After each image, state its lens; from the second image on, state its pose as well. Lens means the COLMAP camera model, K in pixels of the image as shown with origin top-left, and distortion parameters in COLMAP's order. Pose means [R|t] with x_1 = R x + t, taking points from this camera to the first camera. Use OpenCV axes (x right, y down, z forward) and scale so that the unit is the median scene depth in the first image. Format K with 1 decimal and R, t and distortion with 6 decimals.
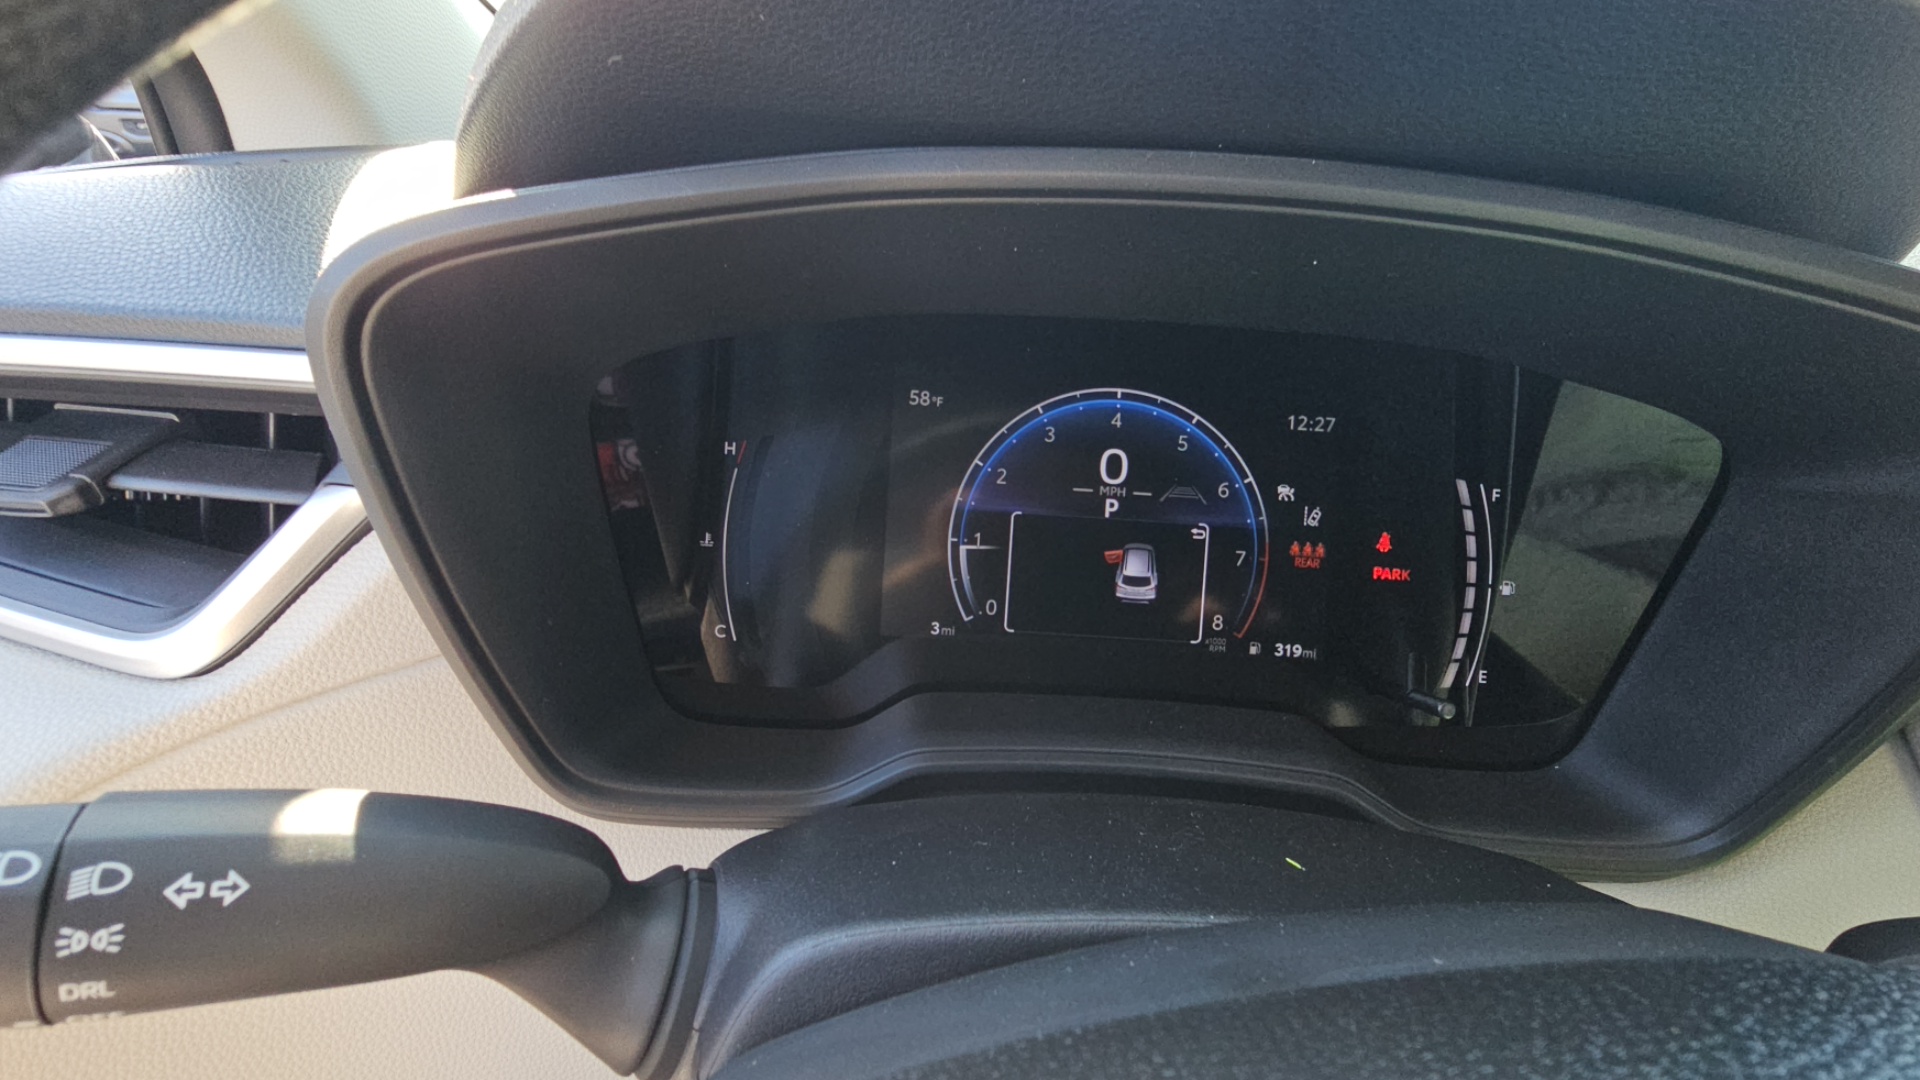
lens RADIAL K [[852.1, 0, 972.2], [0, 852.1, 547.6], [0, 0, 1]] dist [0.003024, -0.008457]
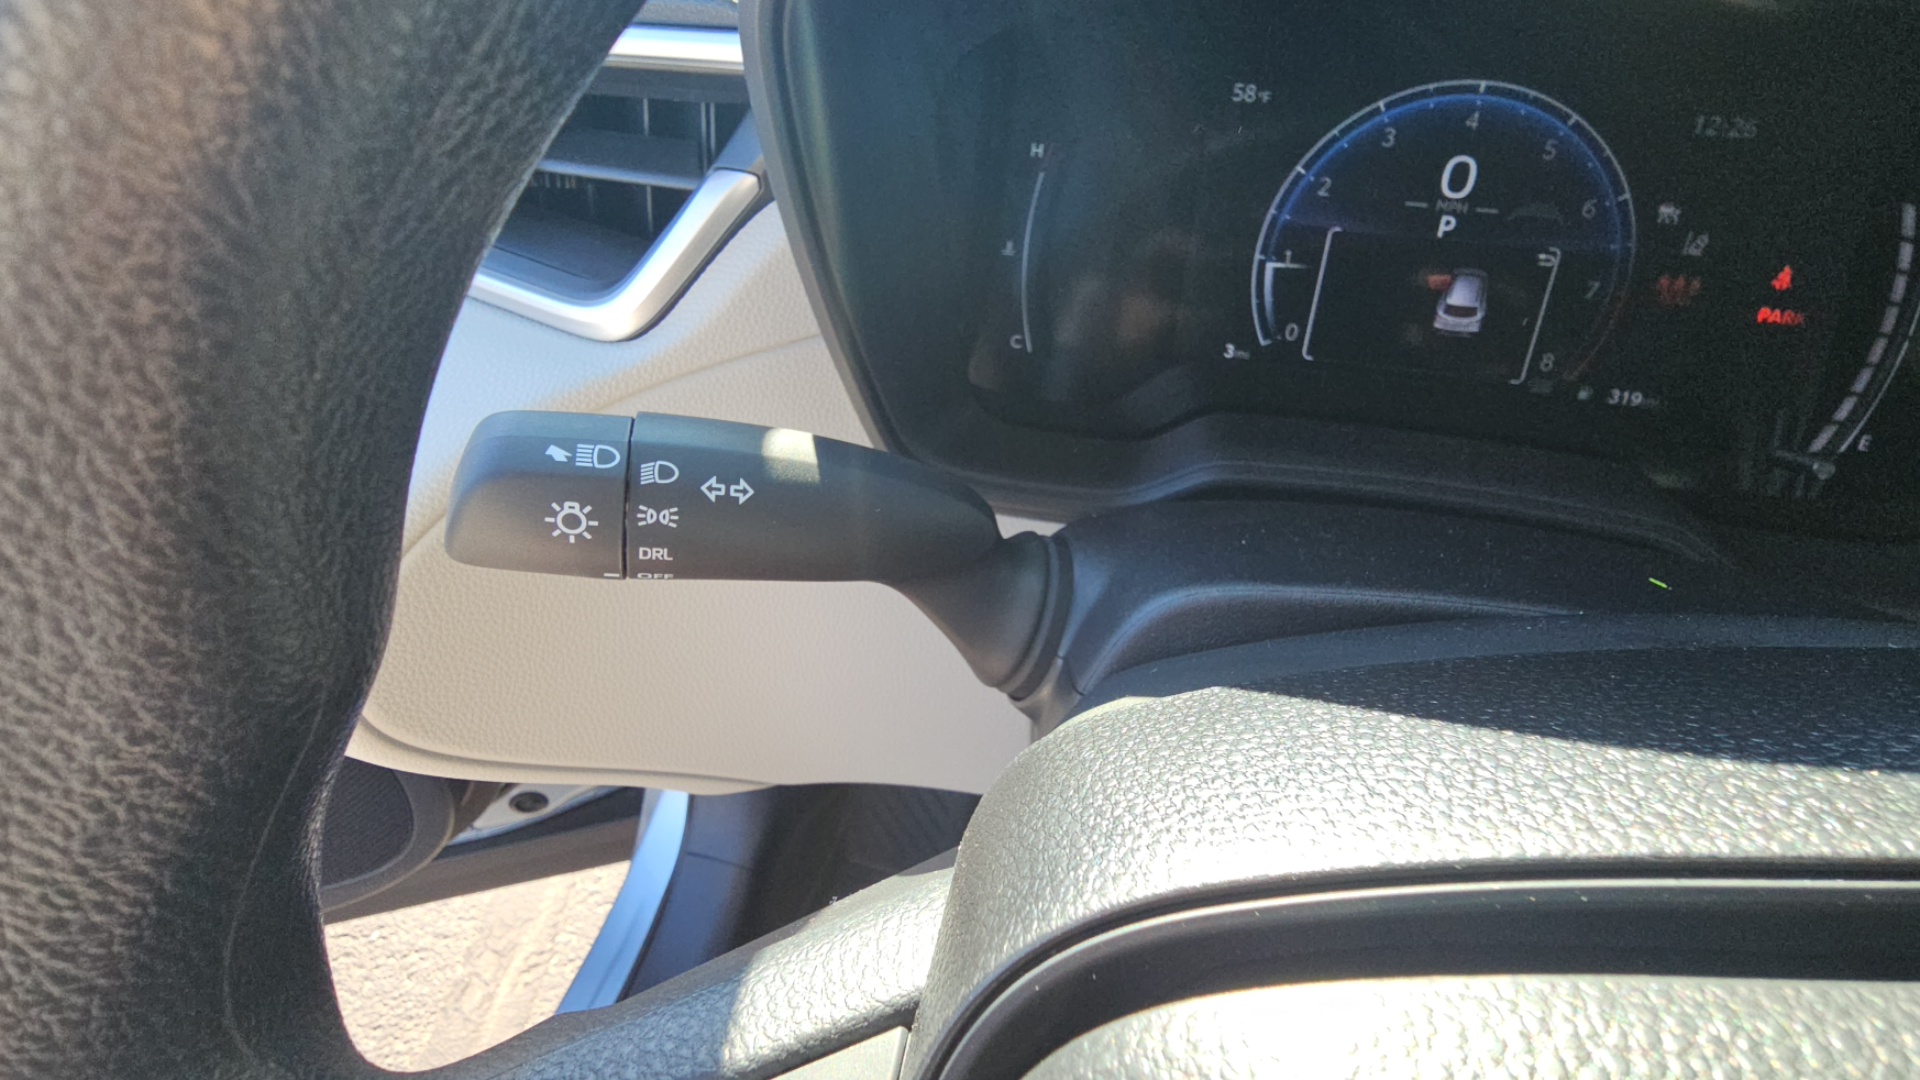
lens RADIAL K [[862.7, 0, 971.3], [0, 862.7, 540.9], [0, 0, 1]] dist [-0.000886, -0.001195]
pose [[0.975129, 0.099543, -0.198027, -0.115496], [-0.041859, 0.960103, 0.276496, 0.042435], [0.217650, -0.261330, 0.940391, -0.060689]]
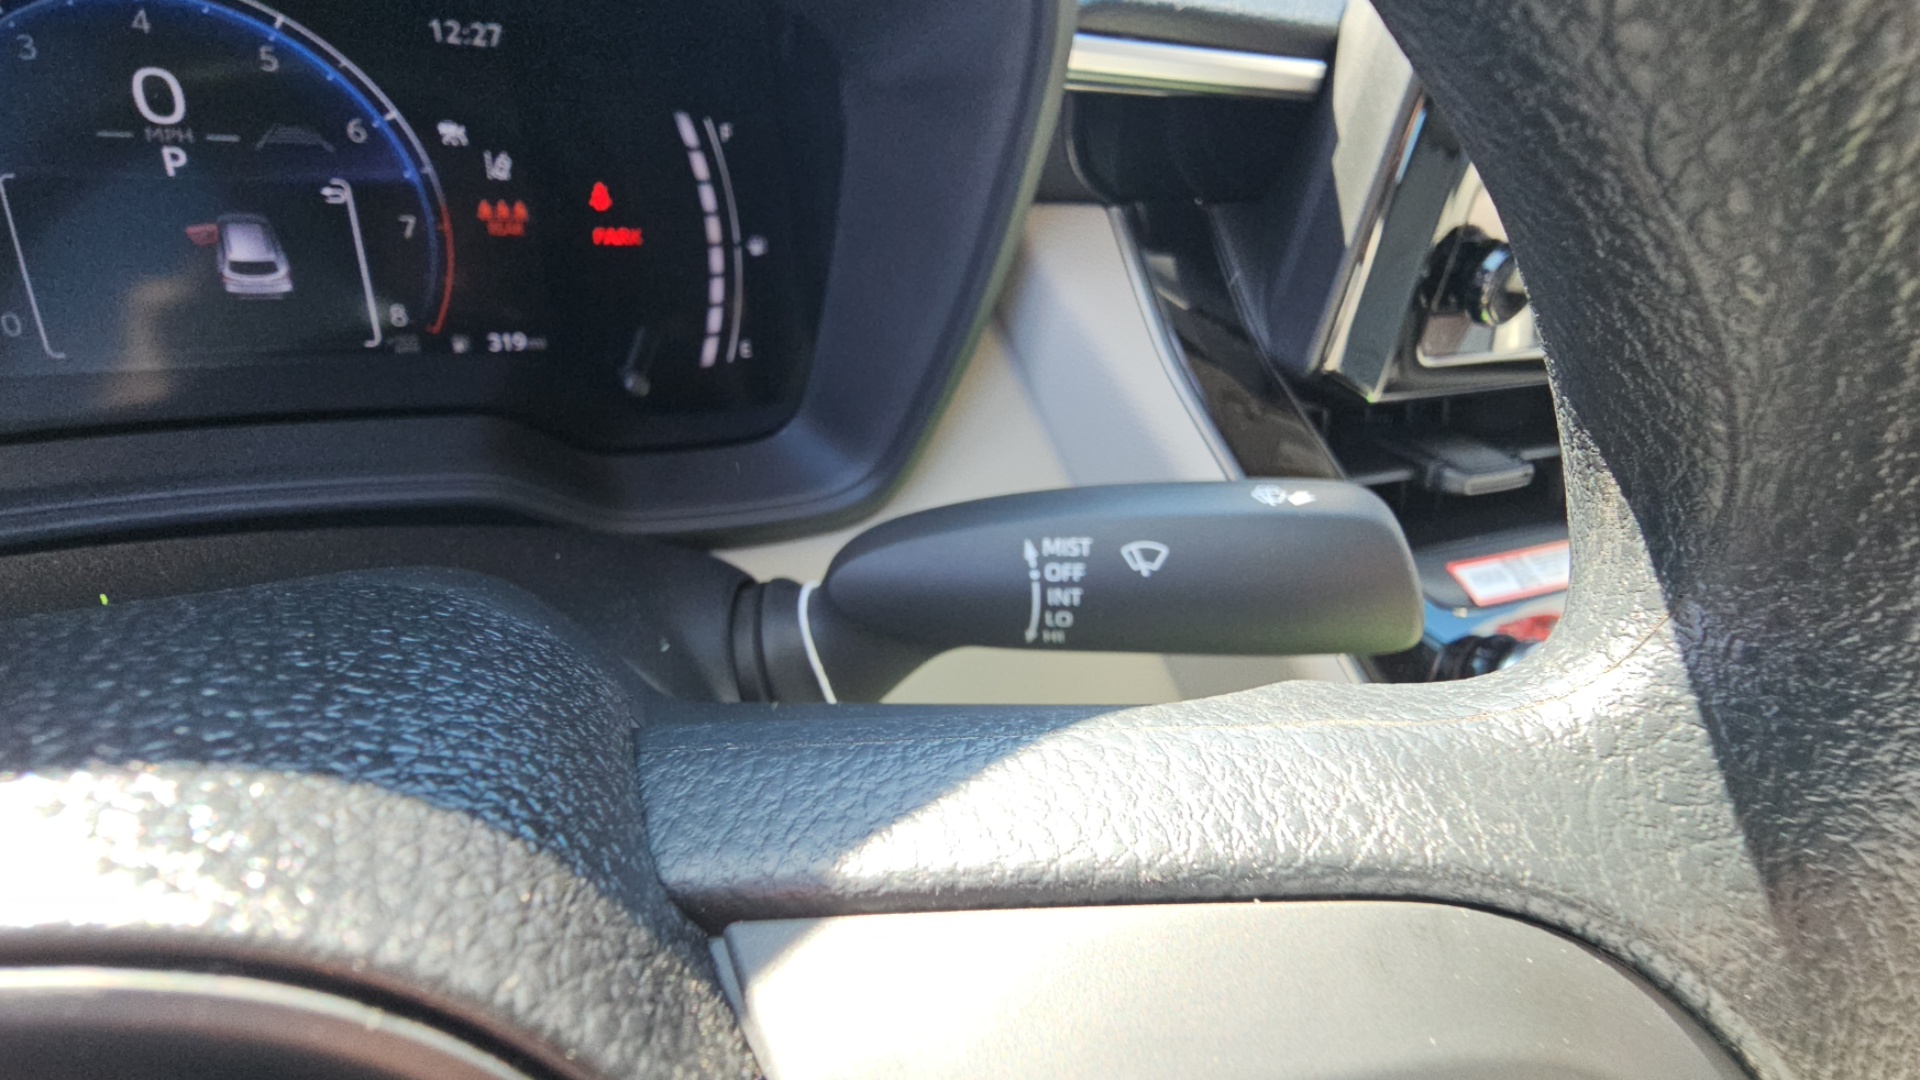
lens RADIAL K [[863.5, 0, 977.4], [0, 863.5, 539.9], [0, 0, 1]] dist [0.001399, -0.010444]
pose [[0.892741, -0.196639, 0.405396, 0.406030], [0.070532, 0.949639, 0.305303, 0.080505], [-0.445015, -0.243963, 0.861652, 0.032367]]
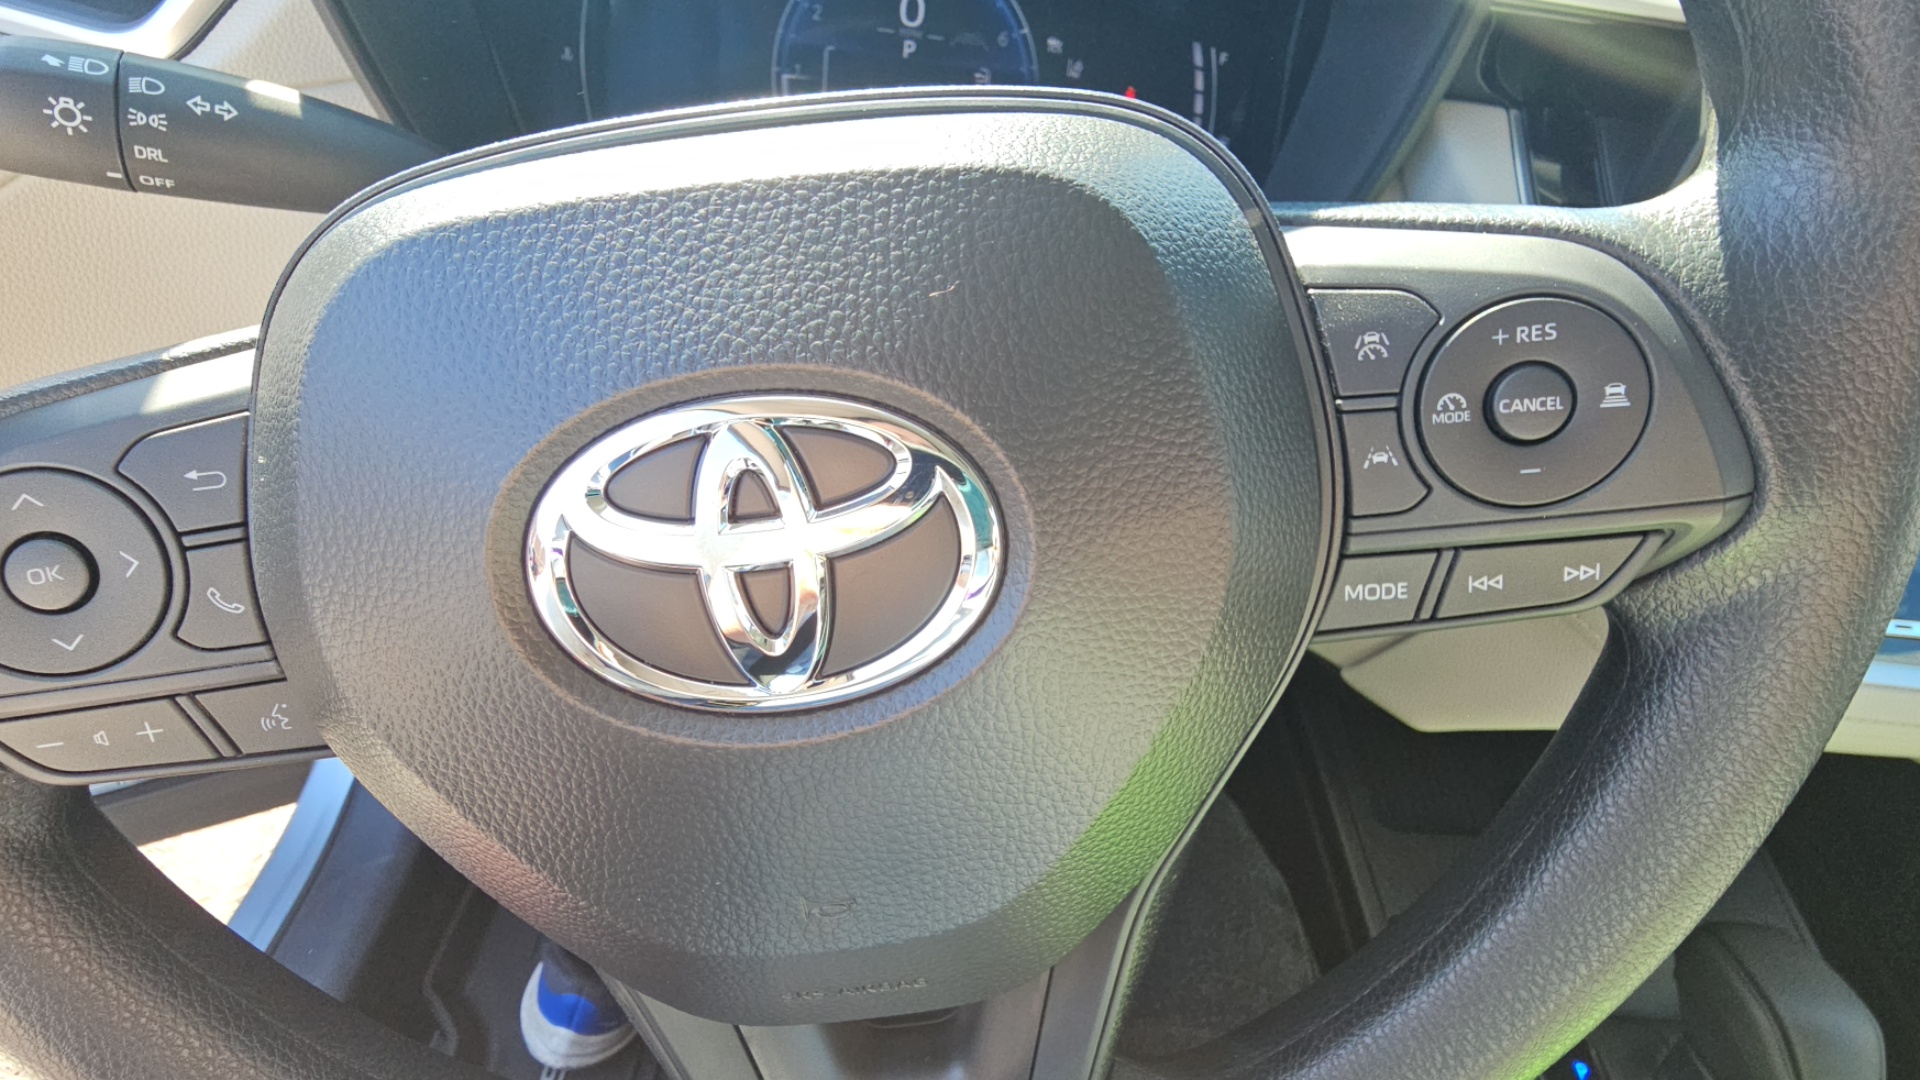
lens RADIAL K [[863.5, 0, 977.4], [0, 863.5, 539.9], [0, 0, 1]] dist [0.001399, -0.010444]
pose [[0.997319, 0.033474, 0.065072, 0.203699], [-0.050682, 0.957403, 0.284273, 0.266496], [-0.052785, -0.286809, 0.956532, -0.368829]]
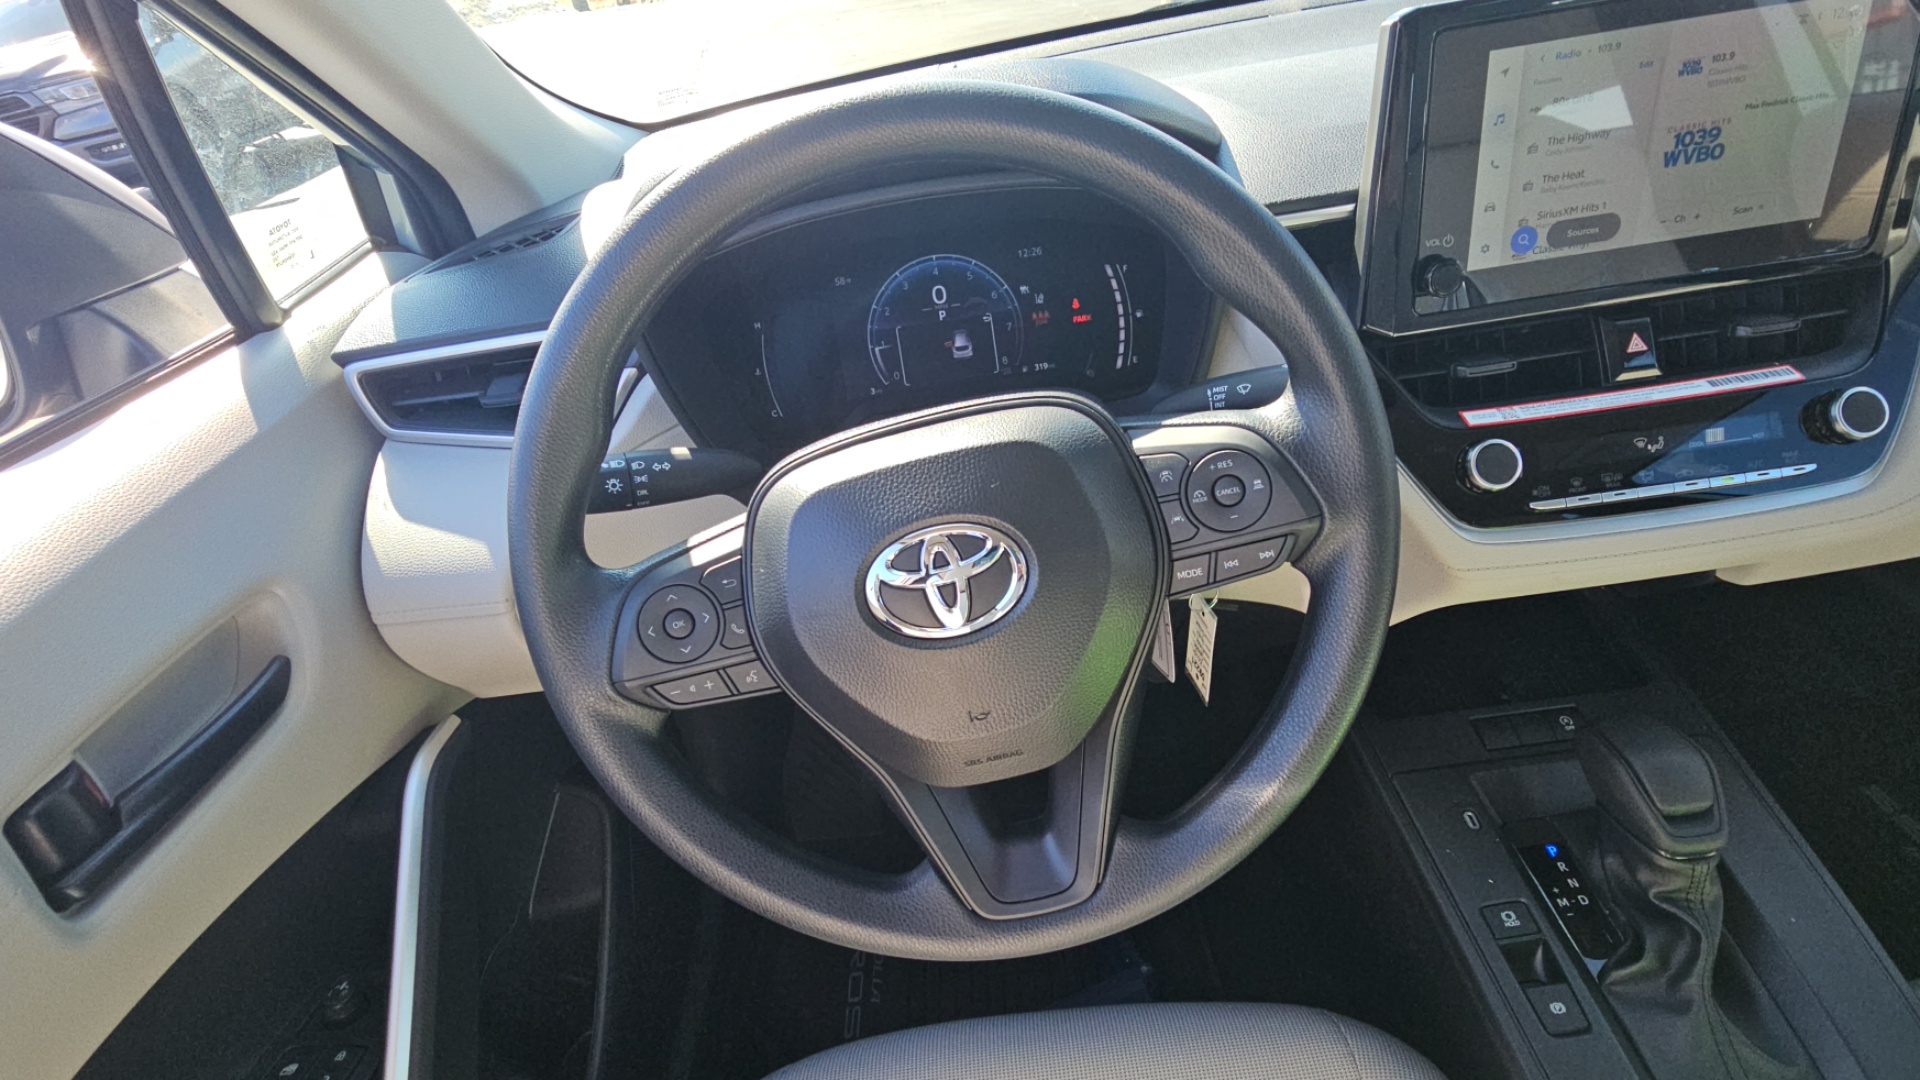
lens RADIAL K [[836.0, 0, 973.6], [0, 836.0, 542.2], [0, 0, 1]] dist [0.004770, -0.000439]
pose [[0.978744, -0.196628, -0.058292, 0.247787], [0.203918, 0.963328, 0.174401, 0.146022], [0.021862, -0.182581, 0.982948, -1.093379]]
